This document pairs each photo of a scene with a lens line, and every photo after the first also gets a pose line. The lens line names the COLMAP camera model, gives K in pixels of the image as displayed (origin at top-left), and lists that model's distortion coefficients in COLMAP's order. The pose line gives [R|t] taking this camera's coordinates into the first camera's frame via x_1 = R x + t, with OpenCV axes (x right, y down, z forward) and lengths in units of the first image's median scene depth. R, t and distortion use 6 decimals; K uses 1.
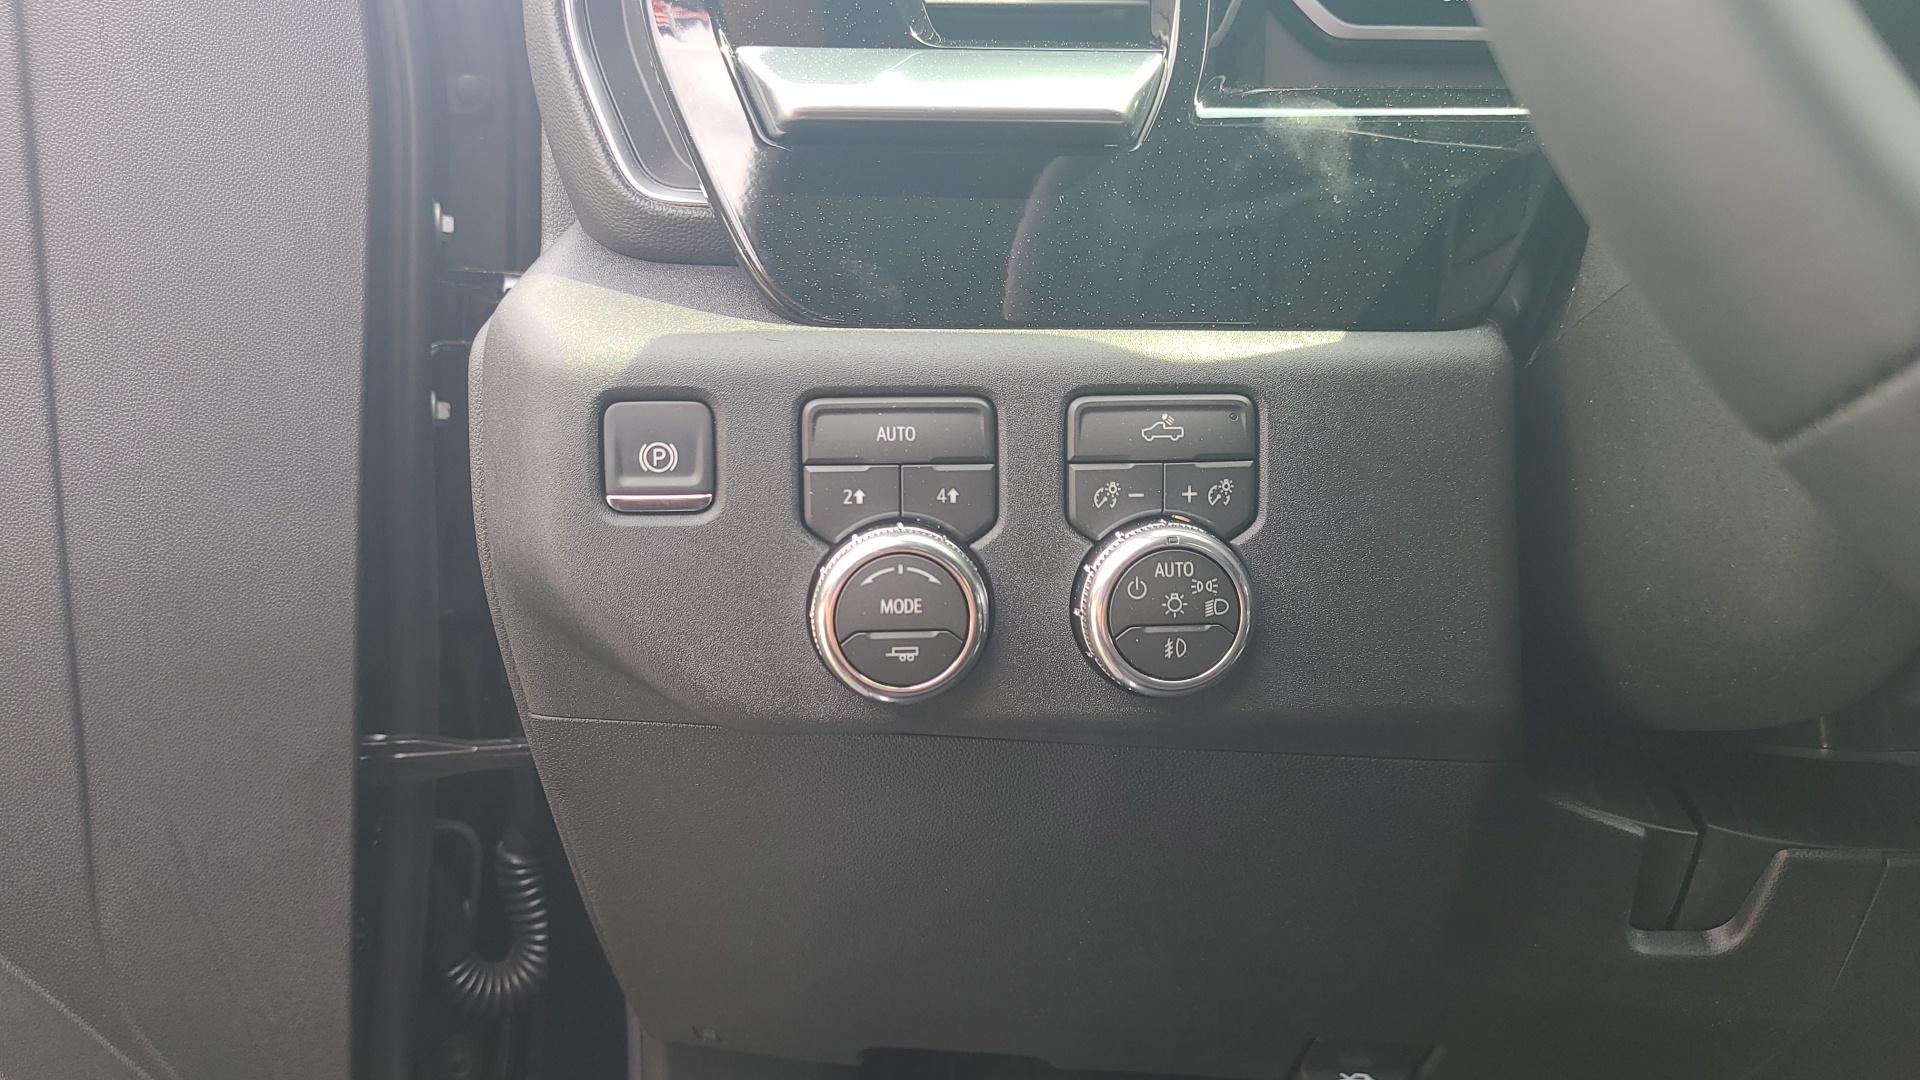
lens RADIAL K [[1521.9, 0, 960.0], [0, 1521.9, 540.0], [0, 0, 1]] dist [0.011492, -0.002128]
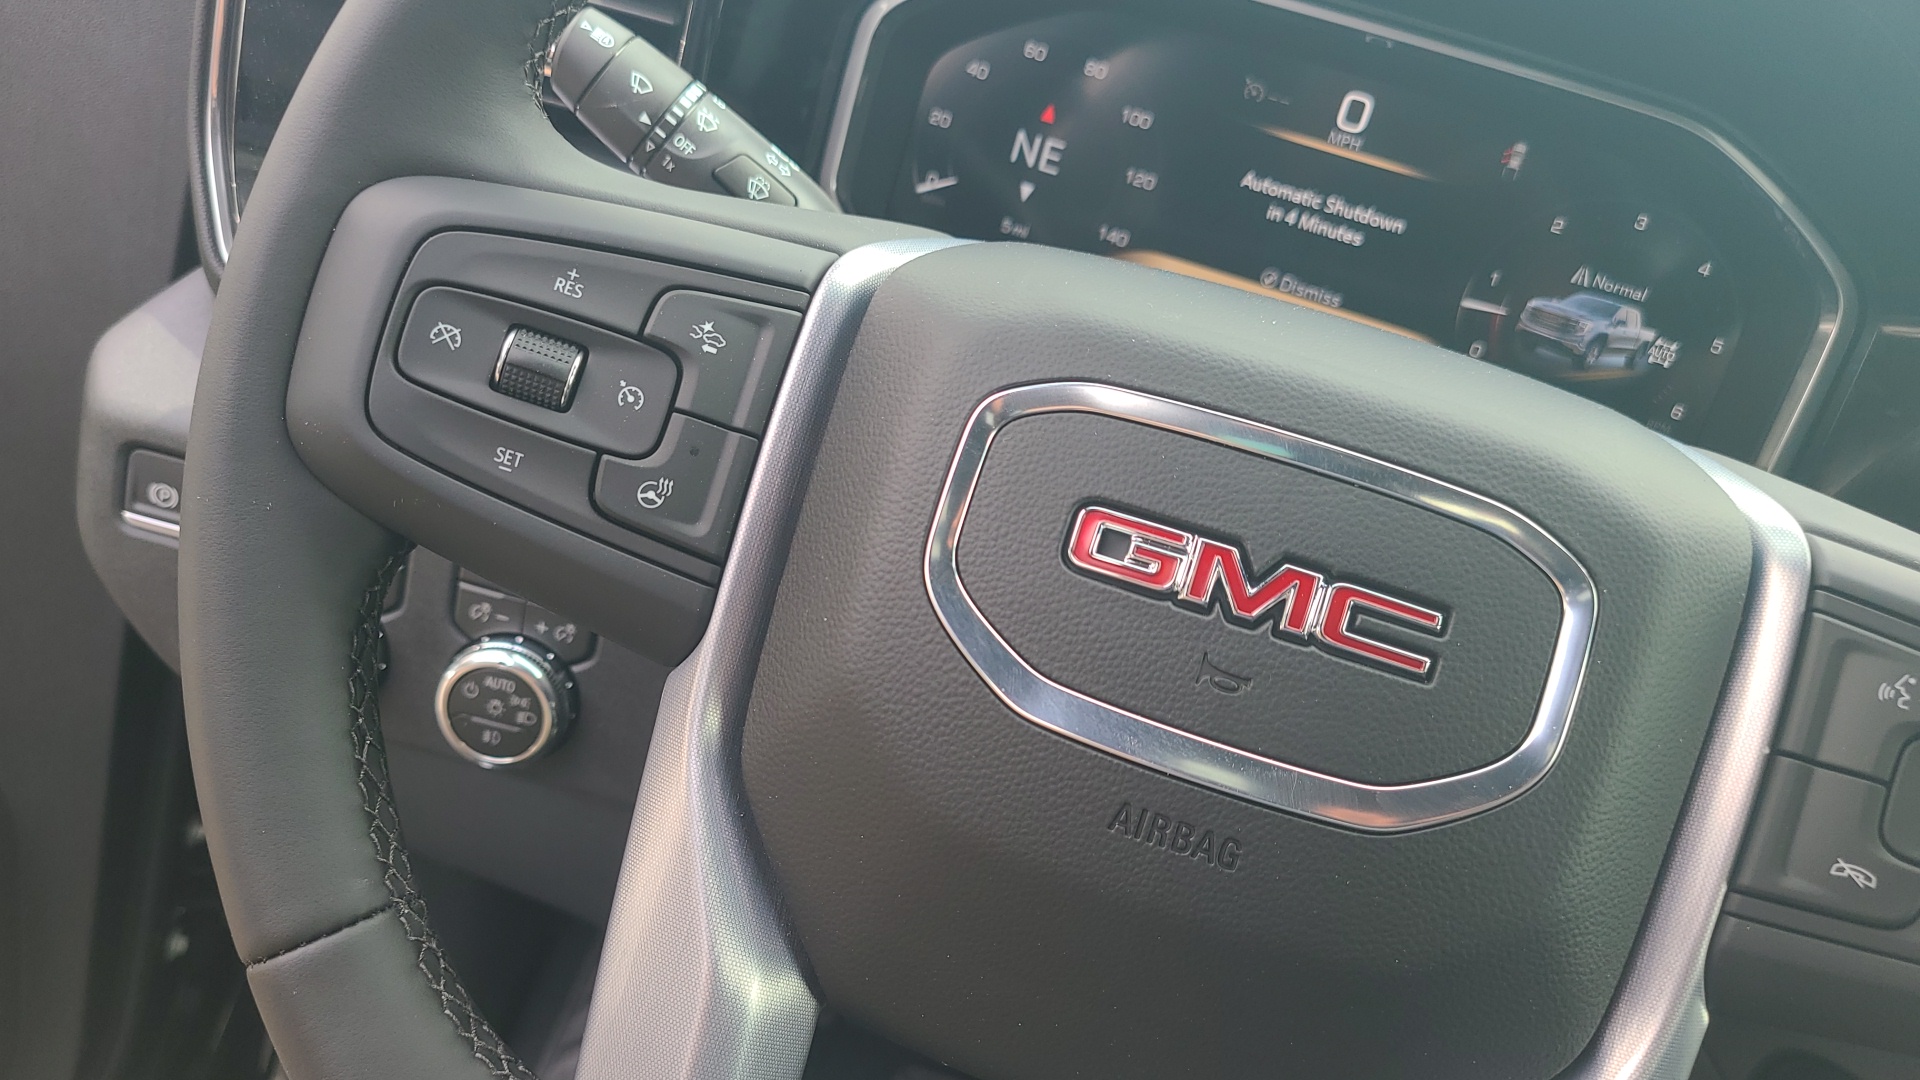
lens RADIAL K [[1521.9, 0, 960.0], [0, 1521.9, 540.0], [0, 0, 1]] dist [0.011492, -0.002128]
pose [[0.953831, 0.287563, -0.086679, 0.607068], [-0.263508, 0.939725, 0.217902, -0.499652], [0.144115, -0.185001, 0.972114, -0.226610]]
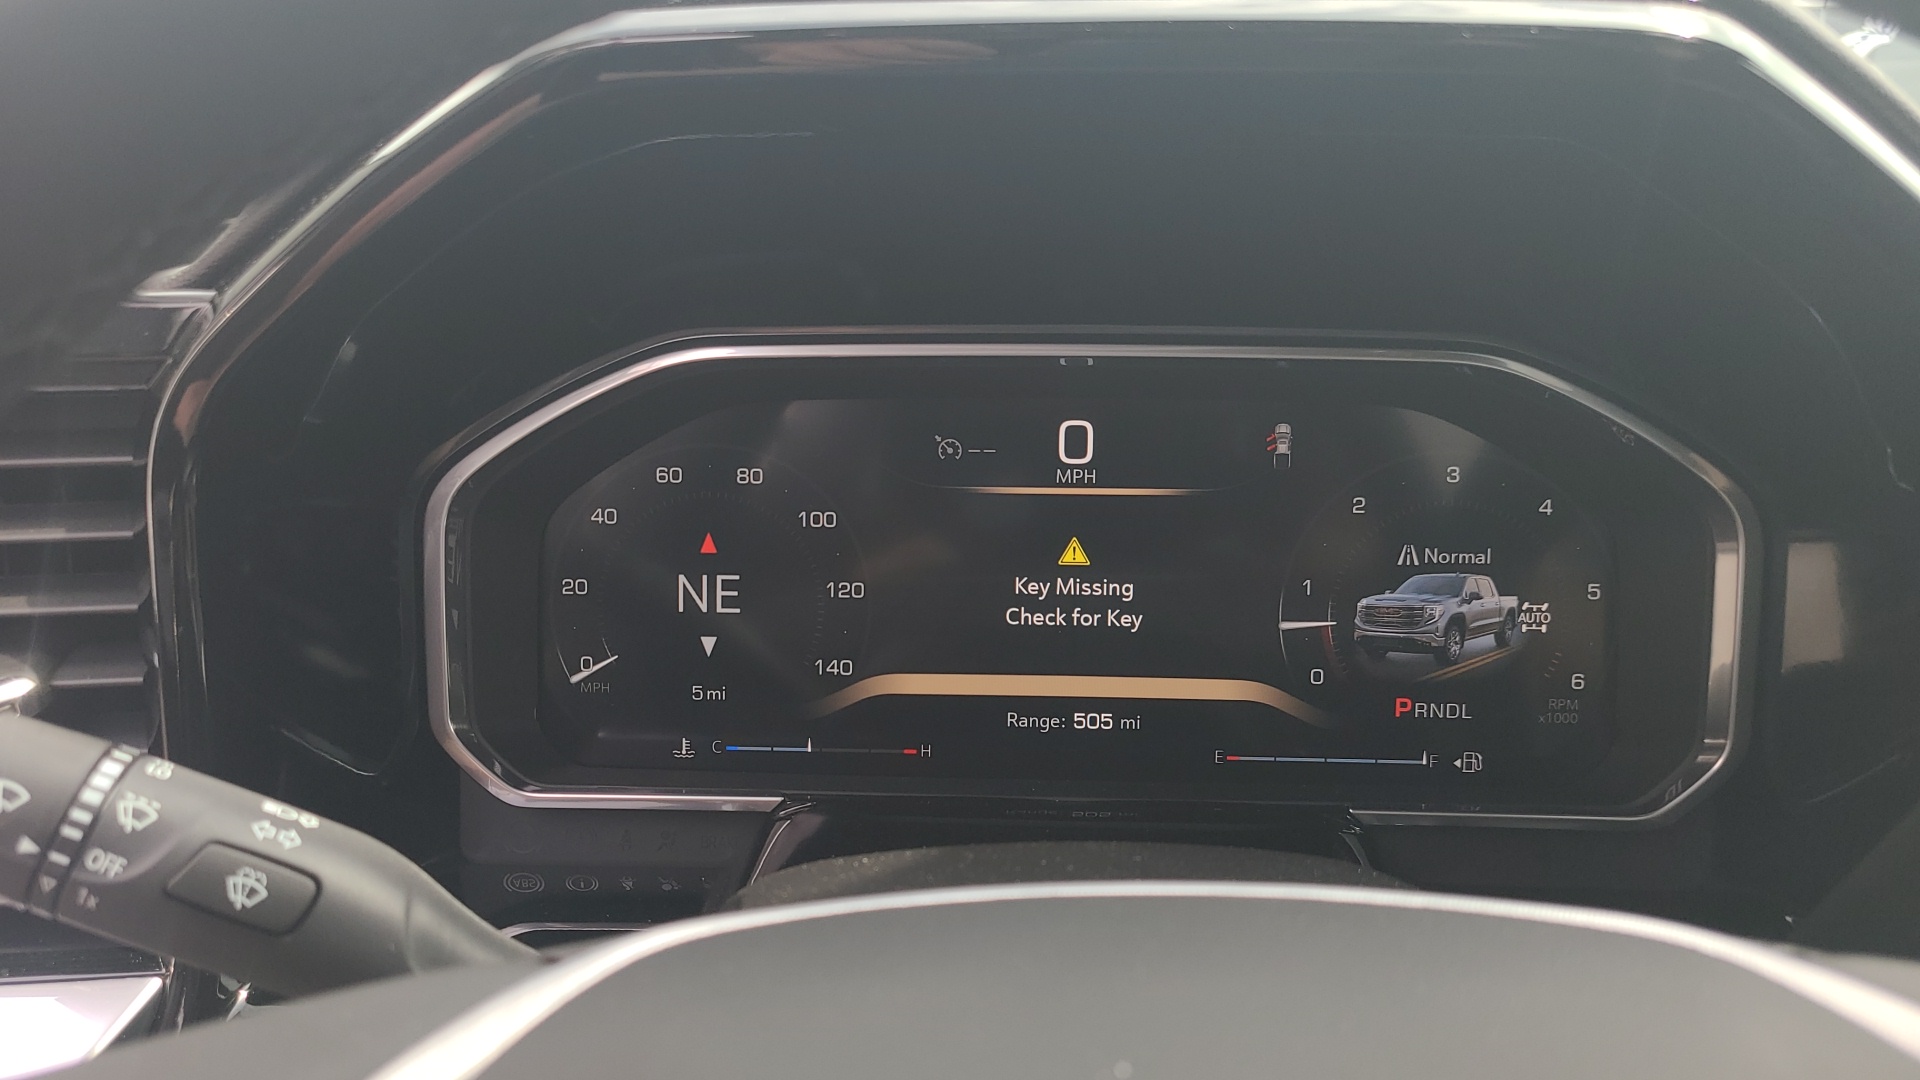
lens RADIAL K [[1503.6, 0, 937.8], [0, 1503.6, 518.6], [0, 0, 1]] dist [0.033773, -0.006226]
pose [[0.999827, -0.017926, 0.005061, 0.610863], [0.017836, 0.999693, 0.017217, -0.627660], [-0.005368, -0.017124, 0.999839, 0.166437]]
